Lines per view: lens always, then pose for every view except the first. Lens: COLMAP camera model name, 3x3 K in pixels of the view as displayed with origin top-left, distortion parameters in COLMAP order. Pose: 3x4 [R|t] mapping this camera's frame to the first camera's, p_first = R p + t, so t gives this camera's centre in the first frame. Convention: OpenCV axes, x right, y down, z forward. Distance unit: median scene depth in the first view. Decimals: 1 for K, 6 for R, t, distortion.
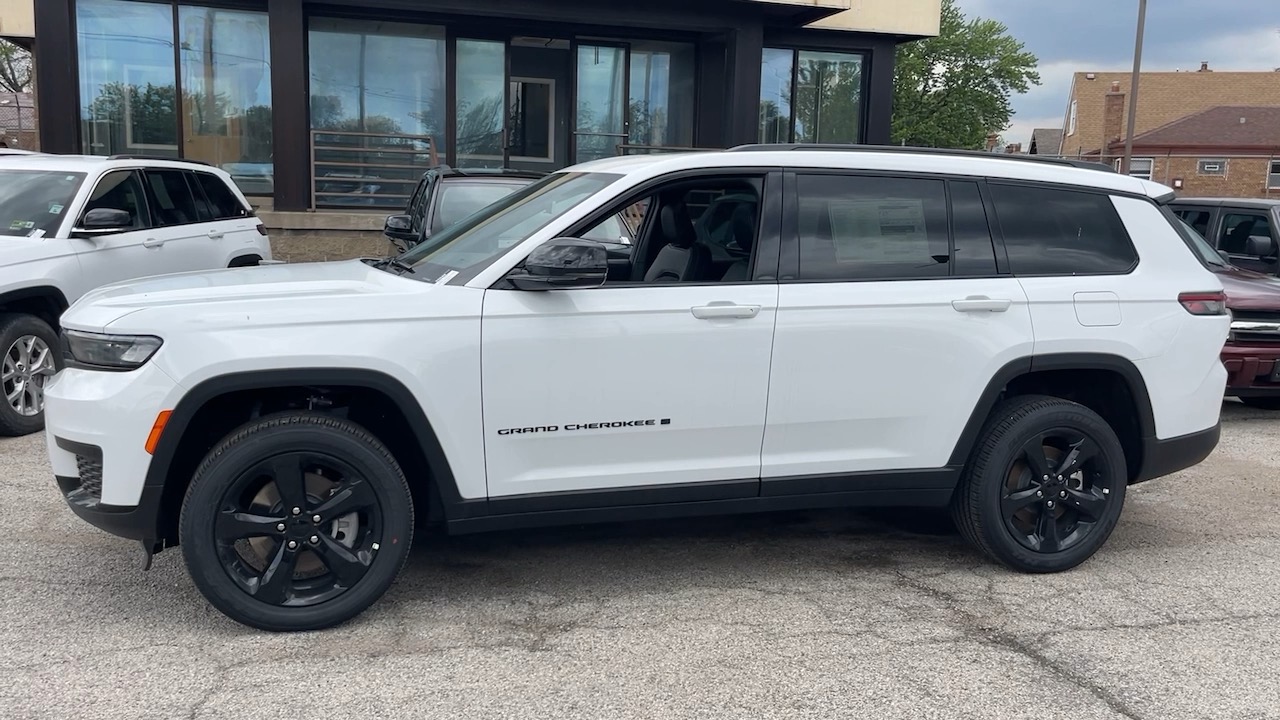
lens RADIAL K [[1108.2, 0, 645.4], [0, 1108.2, 361.9], [0, 0, 1]] dist [0.054499, -0.048745]
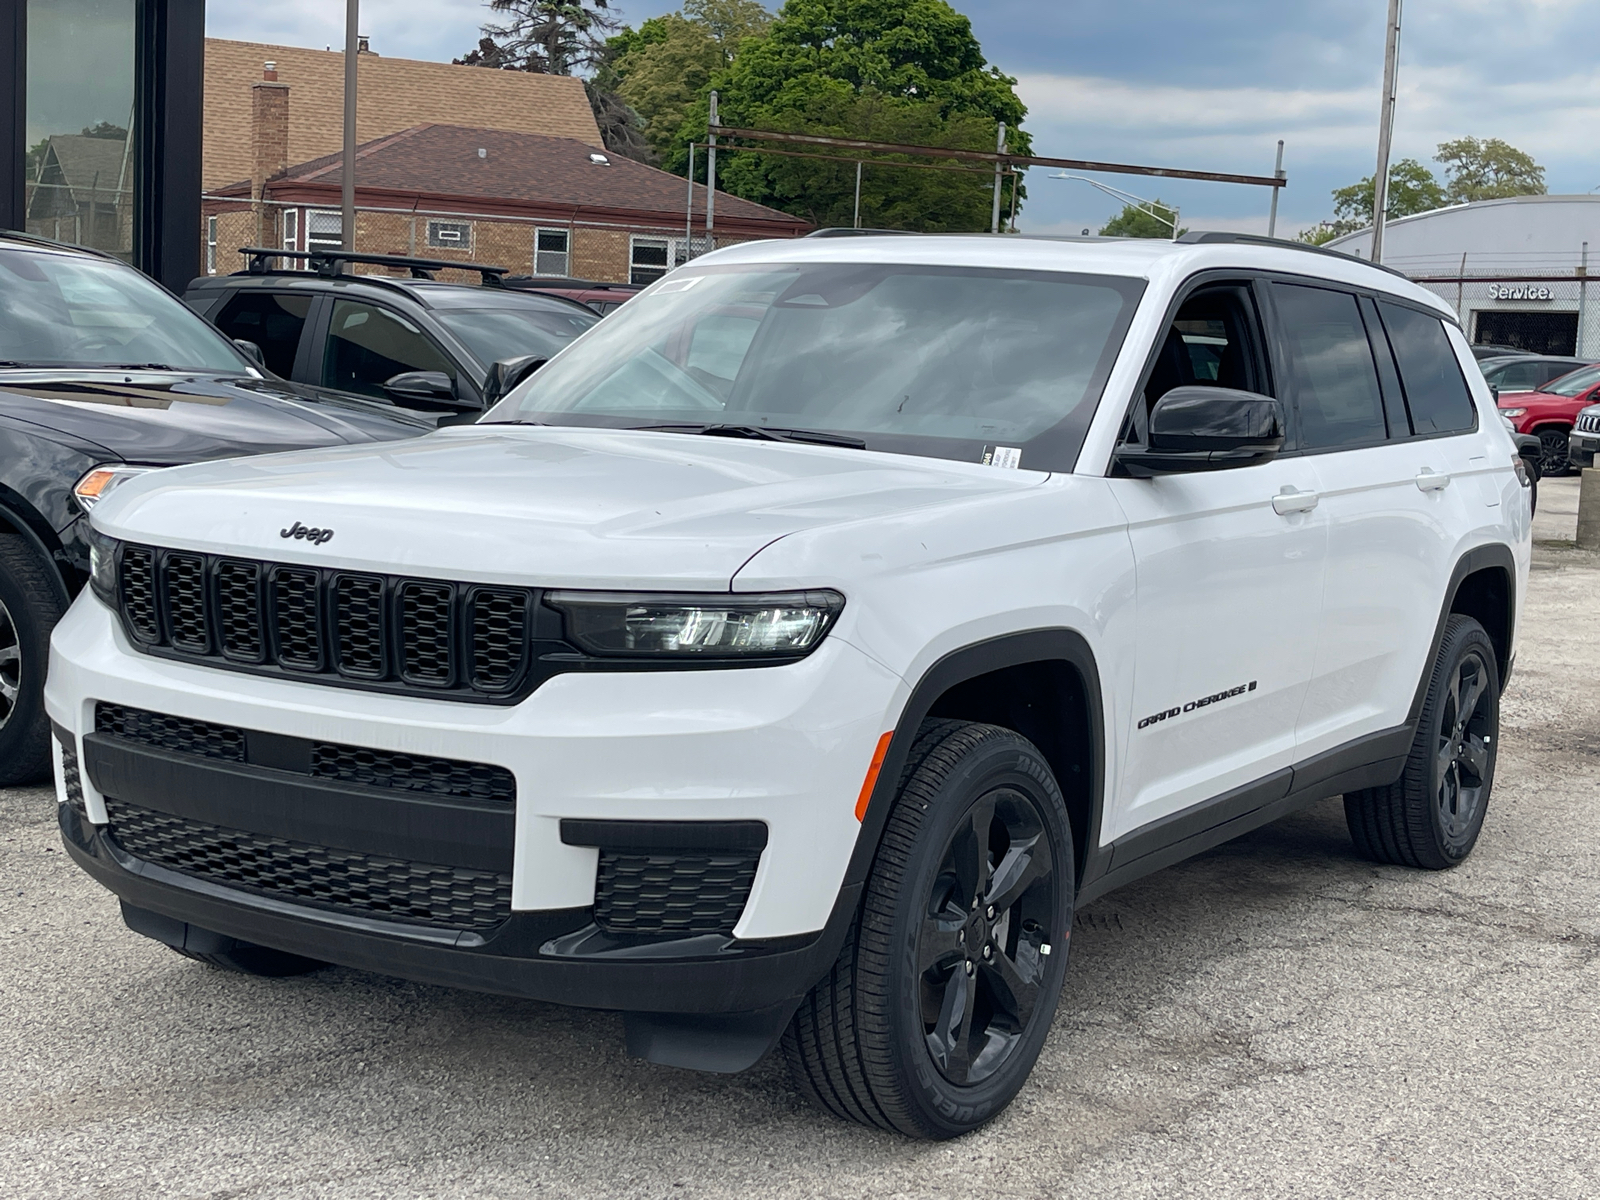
lens RADIAL K [[2287.6, 0, 805.6], [0, 2287.6, 608.3], [0, 0, 1]] dist [0.057685, 0.000000]
pose [[0.759925, -0.066896, 0.646559, -0.911852], [0.067251, 0.997444, 0.024158, -0.033249], [-0.646523, 0.025123, 0.762481, 0.180929]]
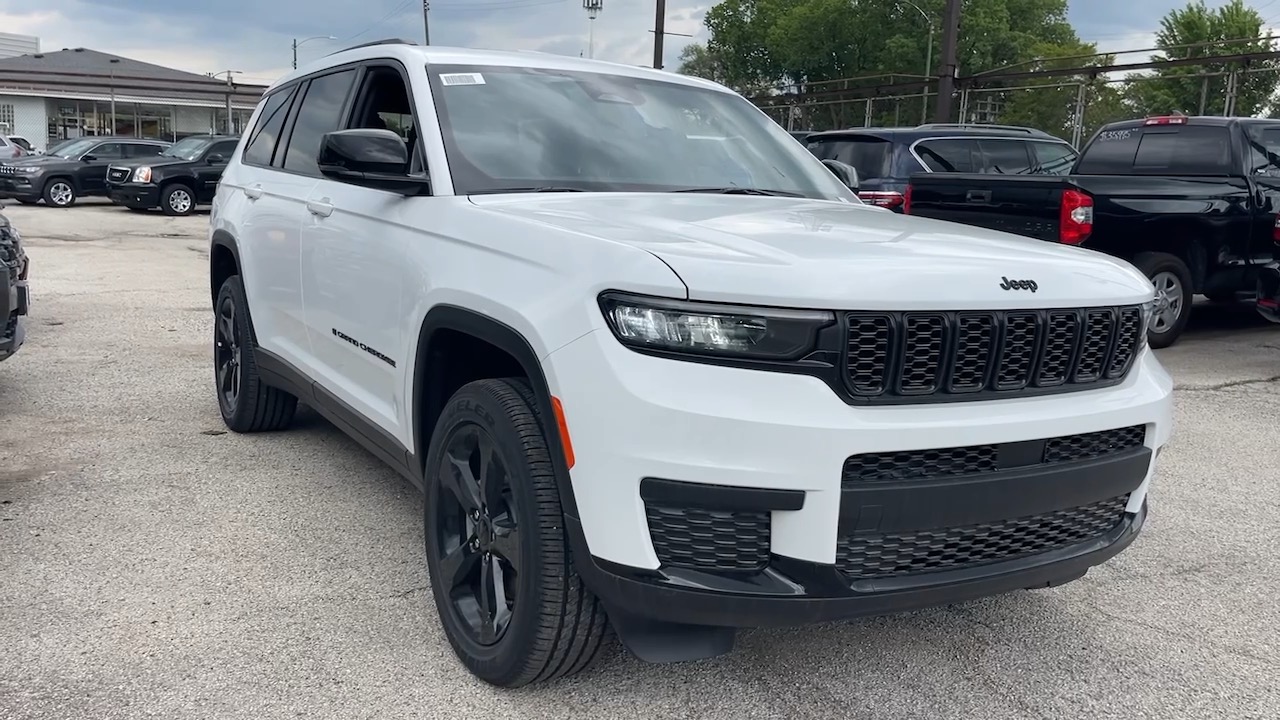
lens RADIAL K [[1108.2, 0, 641.2], [0, 1108.2, 358.1], [0, 0, 1]] dist [0.054499, -0.048745]
pose [[-0.224806, -0.188389, 0.956019, -0.981404], [0.080571, 0.974179, 0.210913, -0.149211], [-0.971067, 0.124442, -0.203822, 1.265781]]
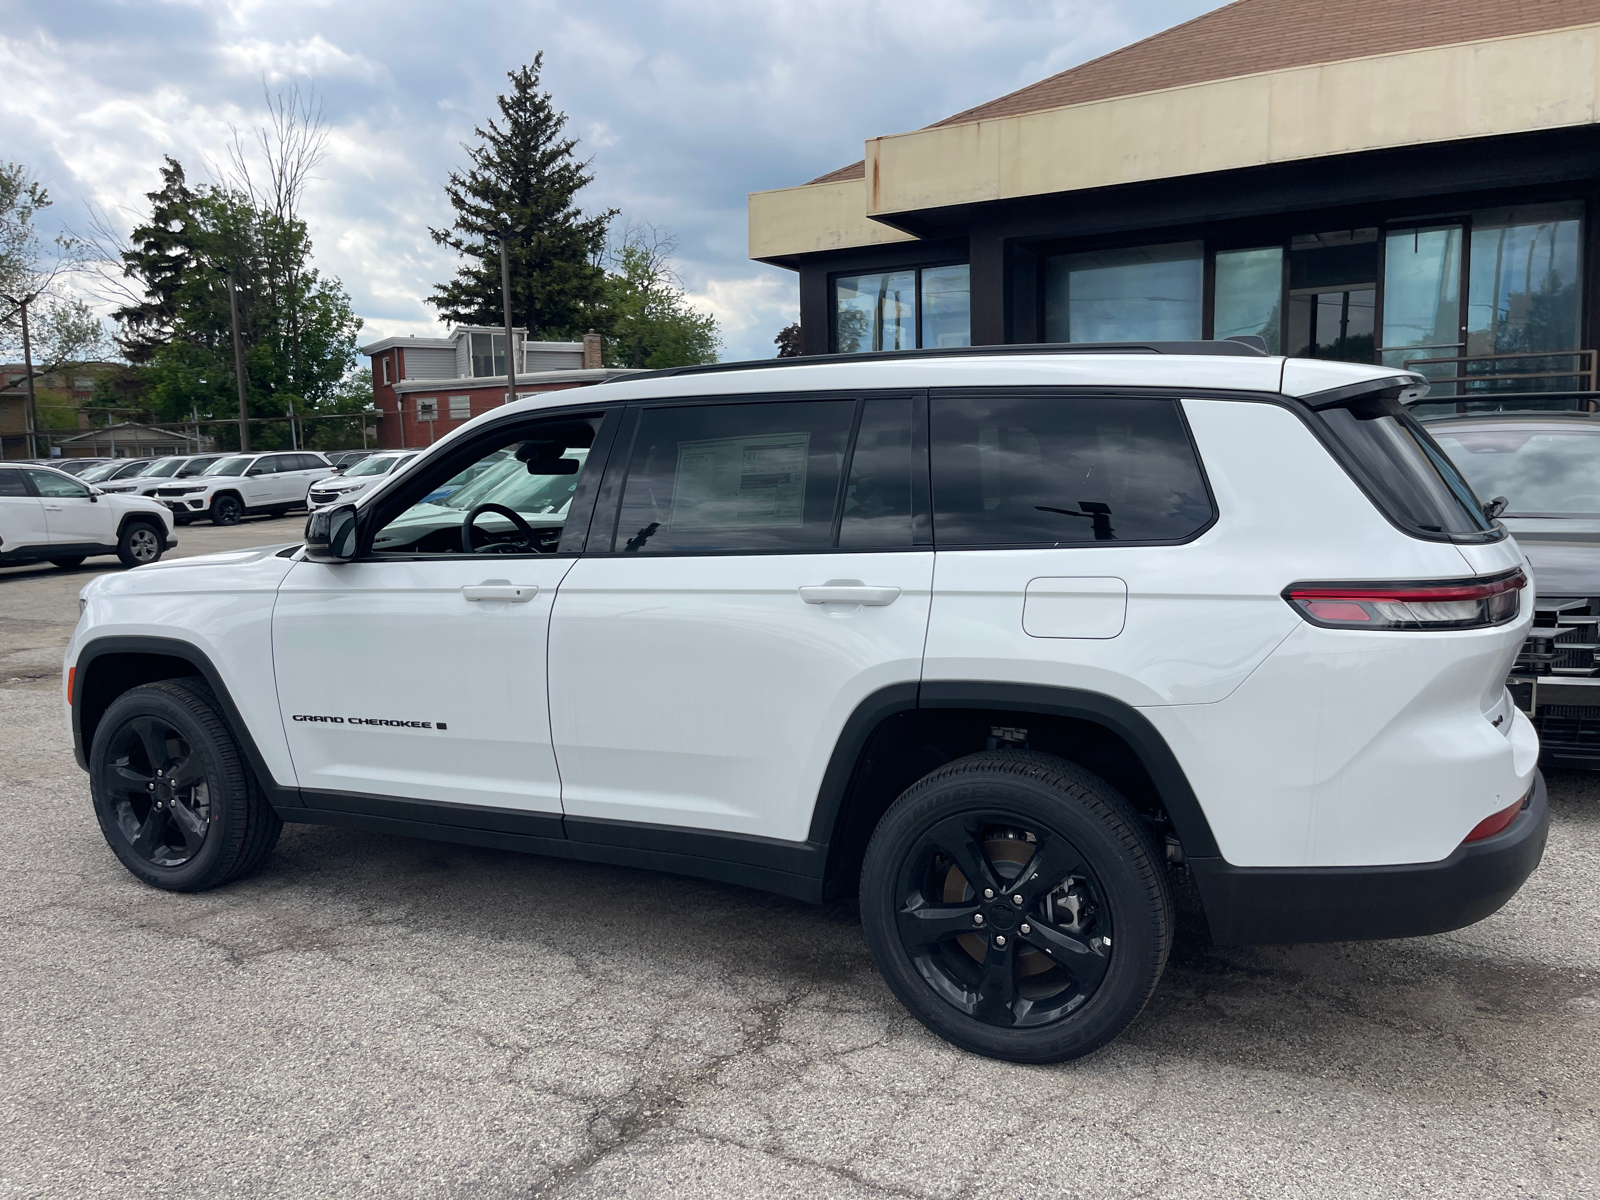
lens RADIAL K [[1210.2, 0, 787.6], [0, 1210.2, 617.4], [0, 0, 1]] dist [0.060832, -0.078497]
pose [[0.720984, 0.040466, -0.691769, 0.757585], [-0.052442, 0.998617, 0.003759, -0.039370], [0.690964, 0.033568, 0.722109, 0.489622]]
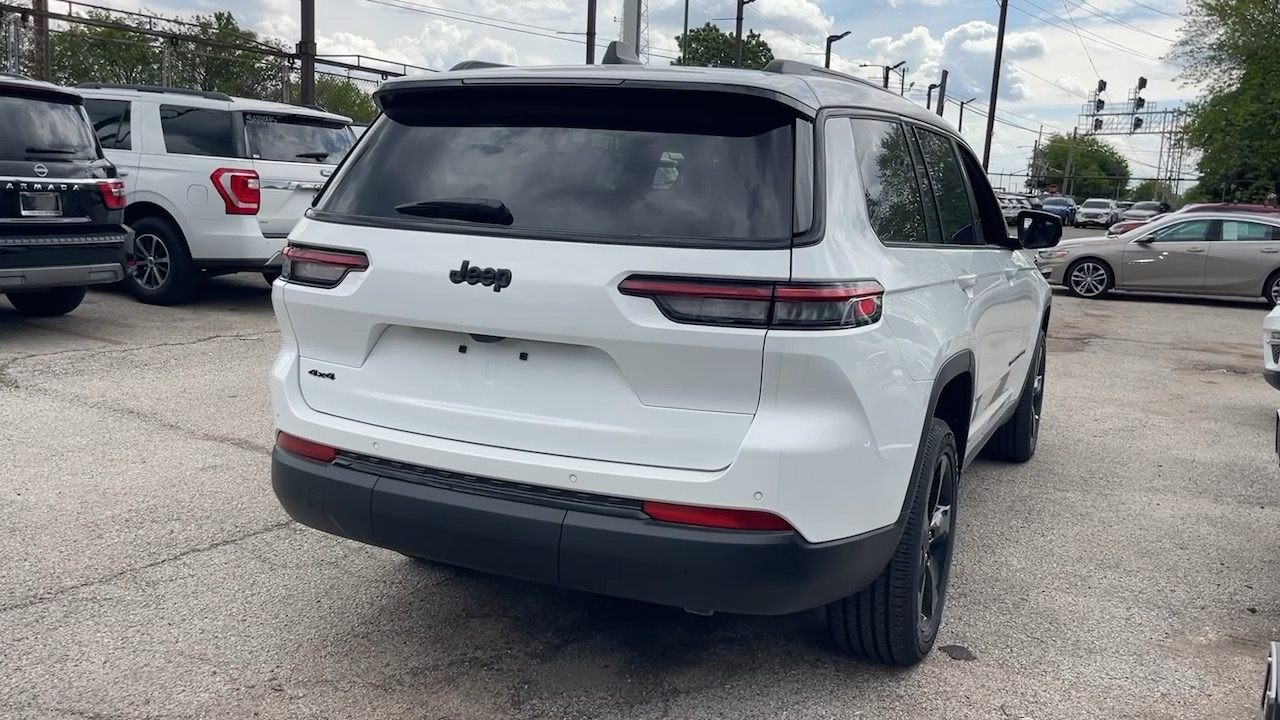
lens RADIAL K [[1108.2, 0, 640.1], [0, 1108.2, 366.7], [0, 0, 1]] dist [0.054499, -0.048745]
pose [[-0.657968, 0.052775, -0.751195, 0.965257], [-0.176087, 0.959104, 0.221615, -0.188292], [0.732169, 0.278092, -0.621766, 1.739912]]
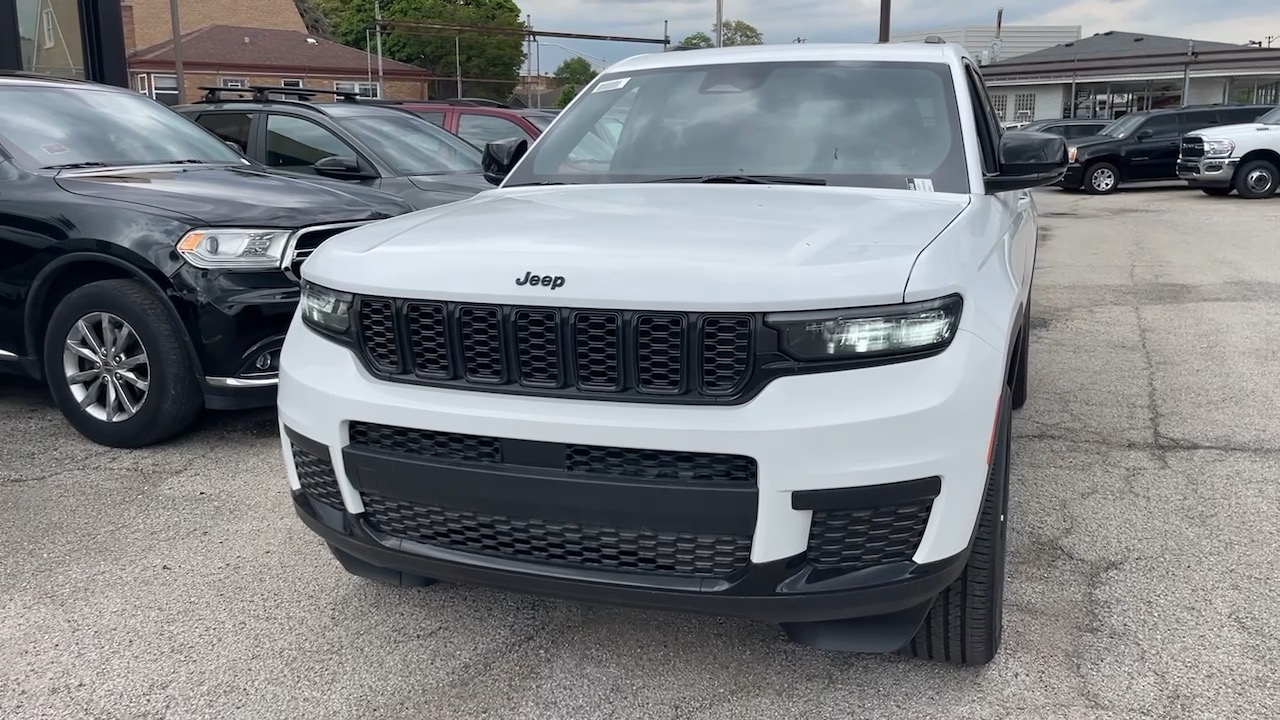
lens RADIAL K [[1108.2, 0, 637.7], [0, 1108.2, 357.8], [0, 0, 1]] dist [0.054499, -0.048745]
pose [[0.612219, -0.184582, 0.768841, -0.877160], [0.134148, 0.982521, 0.129061, -0.079351], [-0.779225, 0.024125, 0.626280, 0.599460]]
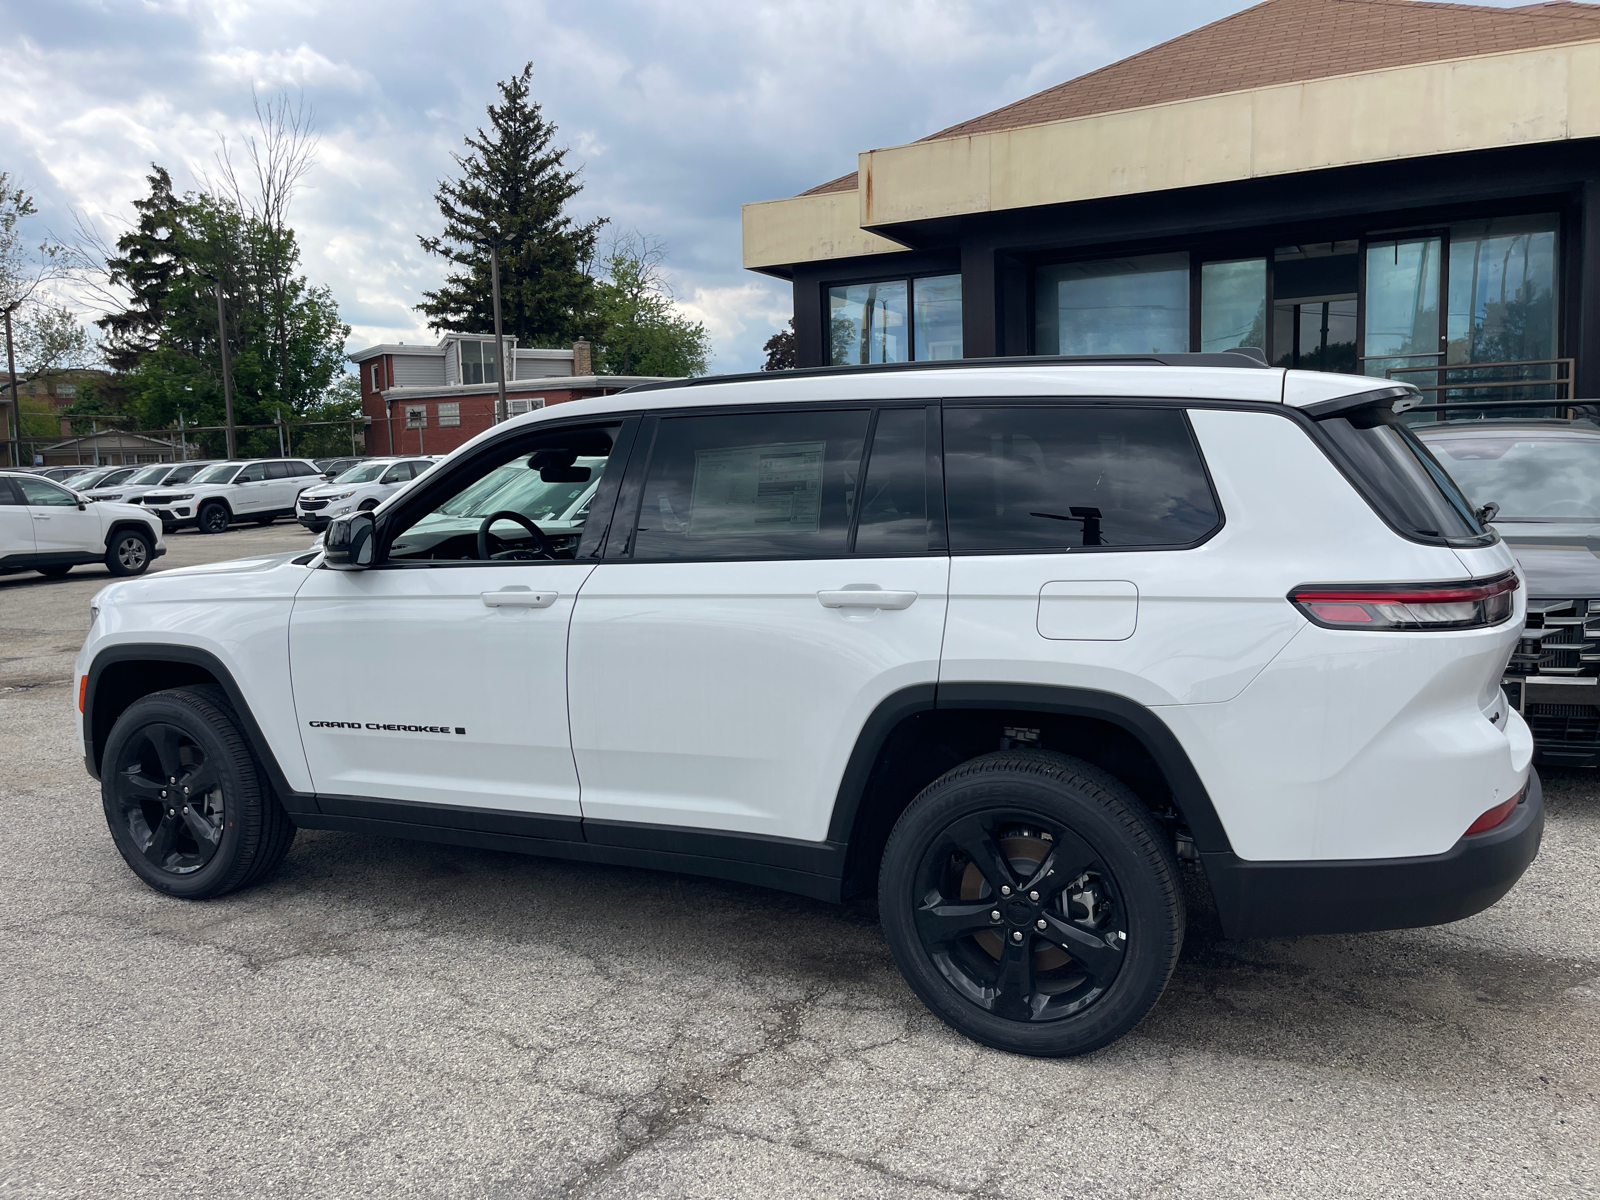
lens RADIAL K [[1210.2, 0, 803.7], [0, 1210.2, 596.7], [0, 0, 1]] dist [0.060832, -0.078497]
pose [[0.736646, 0.022256, -0.675913, 0.756177], [-0.047812, 0.998671, -0.019225, -0.037406], [0.674587, 0.046479, 0.736731, 0.465347]]
